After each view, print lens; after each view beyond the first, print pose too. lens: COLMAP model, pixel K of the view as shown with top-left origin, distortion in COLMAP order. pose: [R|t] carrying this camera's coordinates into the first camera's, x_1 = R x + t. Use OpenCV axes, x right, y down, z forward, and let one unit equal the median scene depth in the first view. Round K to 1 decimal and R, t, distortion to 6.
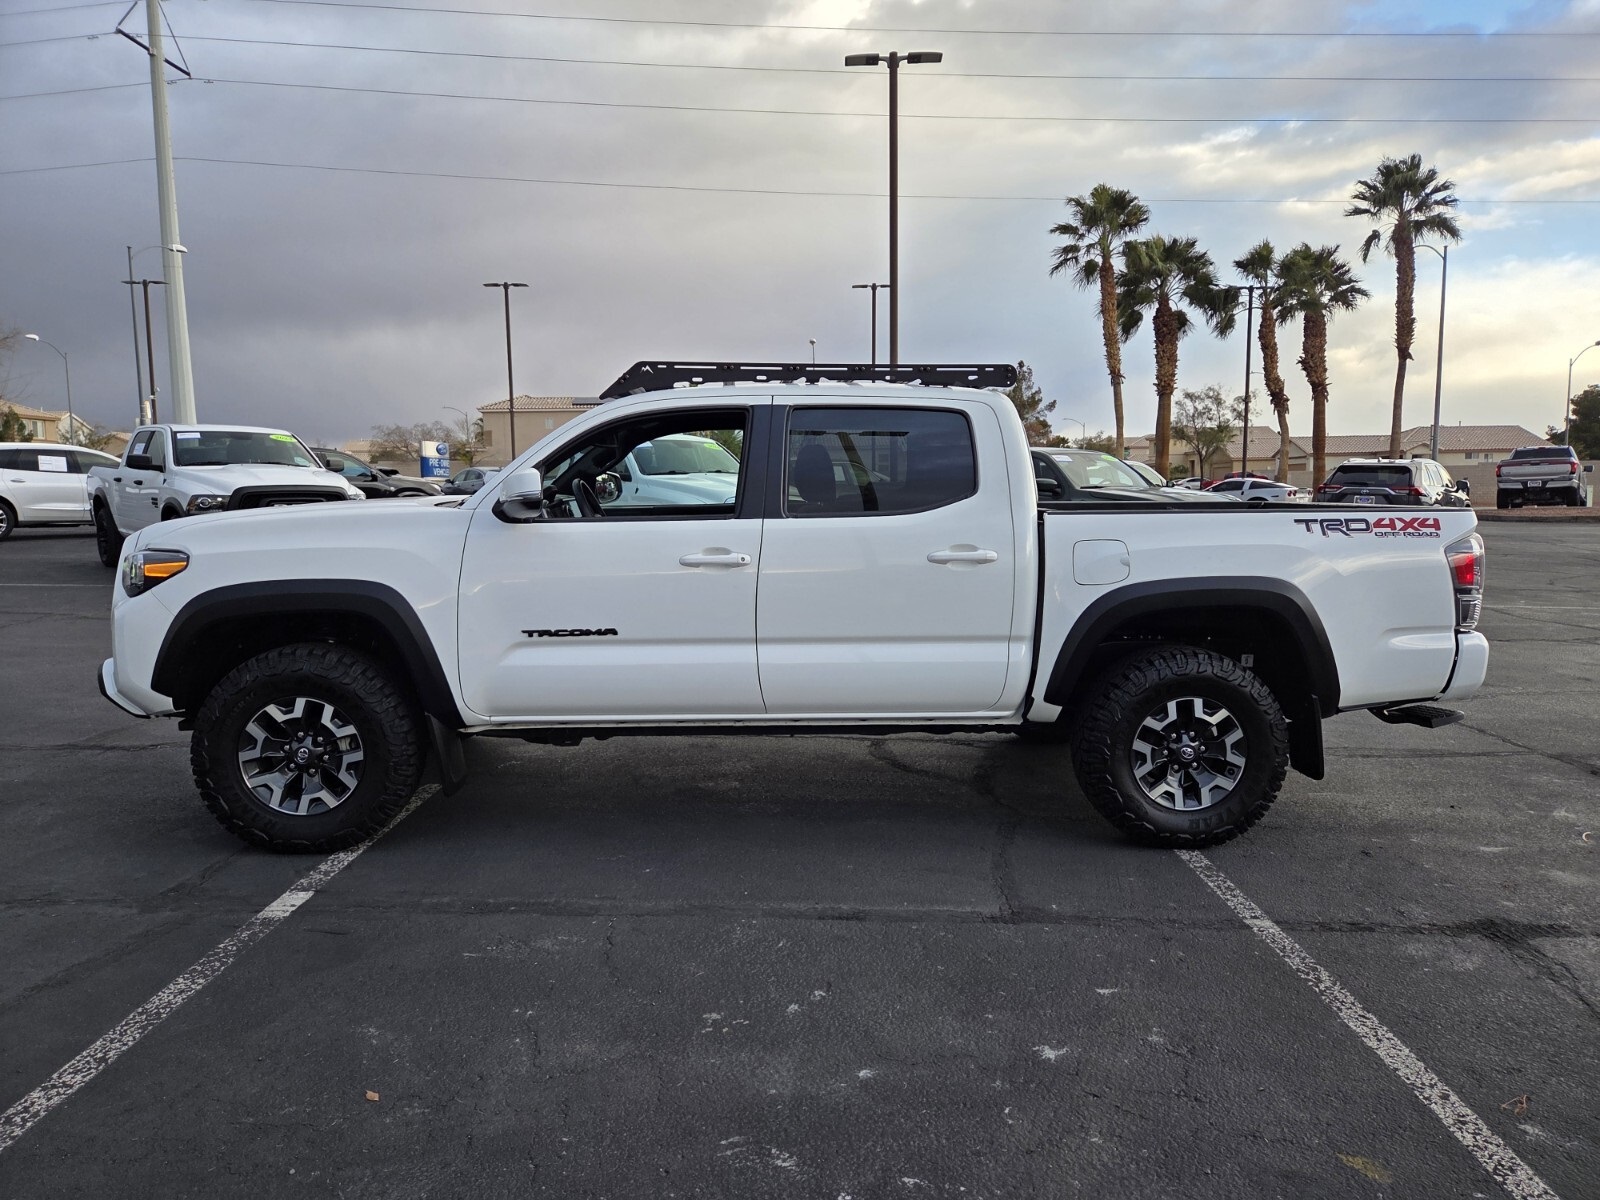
lens RADIAL K [[1055.3, 0, 790.5], [0, 1055.3, 596.0], [0, 0, 1]] dist [0.076450, -0.066625]
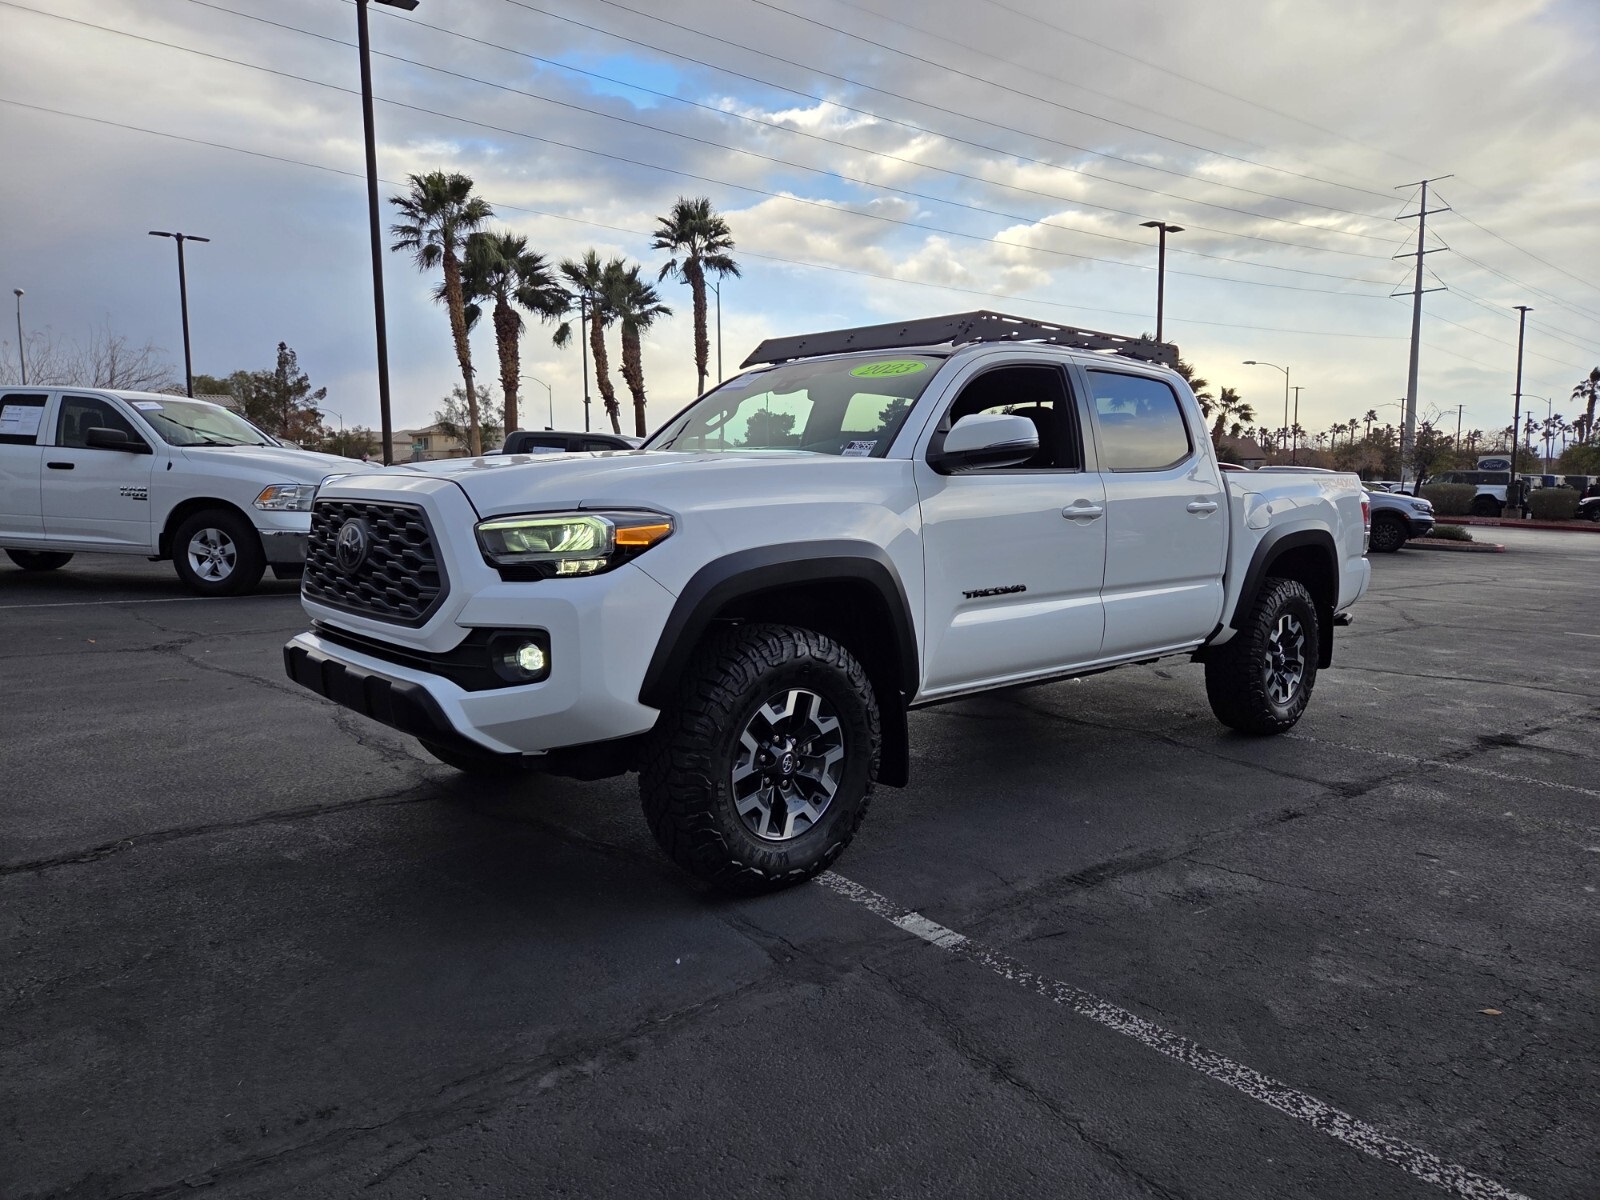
lens RADIAL K [[1055.3, 0, 790.5], [0, 1055.3, 596.0], [0, 0, 1]] dist [0.076450, -0.066625]
pose [[0.772216, -0.060456, 0.632477, -0.105798], [0.059058, 0.997983, 0.023288, 0.000665], [-0.632609, 0.019370, 0.774229, 0.043115]]
